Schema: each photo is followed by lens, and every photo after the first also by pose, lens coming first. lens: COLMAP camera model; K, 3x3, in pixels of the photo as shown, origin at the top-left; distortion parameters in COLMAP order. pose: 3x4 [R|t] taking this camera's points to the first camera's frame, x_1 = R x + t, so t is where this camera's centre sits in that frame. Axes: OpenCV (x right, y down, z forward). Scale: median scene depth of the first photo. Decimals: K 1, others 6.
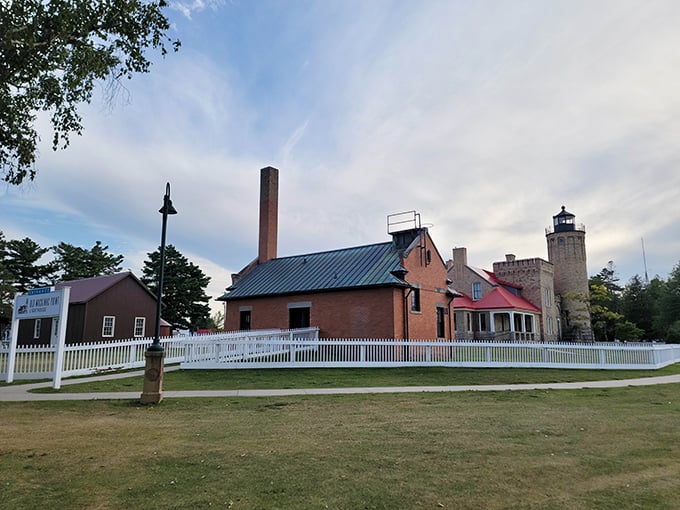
lens RADIAL K [[544.1, 0, 340.0], [0, 544.1, 255.0], [0, 0, 1]] dist [0.087246, 0.001081]
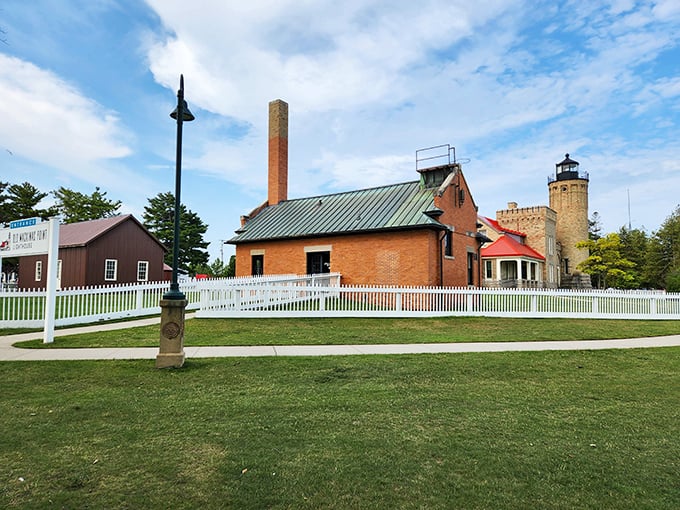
lens RADIAL K [[526.9, 0, 340.0], [0, 526.9, 255.0], [0, 0, 1]] dist [0.080917, -0.001286]
pose [[0.999902, 0.008921, 0.010793, -0.041792], [-0.009909, 0.995399, 0.095301, 0.015451], [-0.009894, -0.095399, 0.995390, 0.101381]]
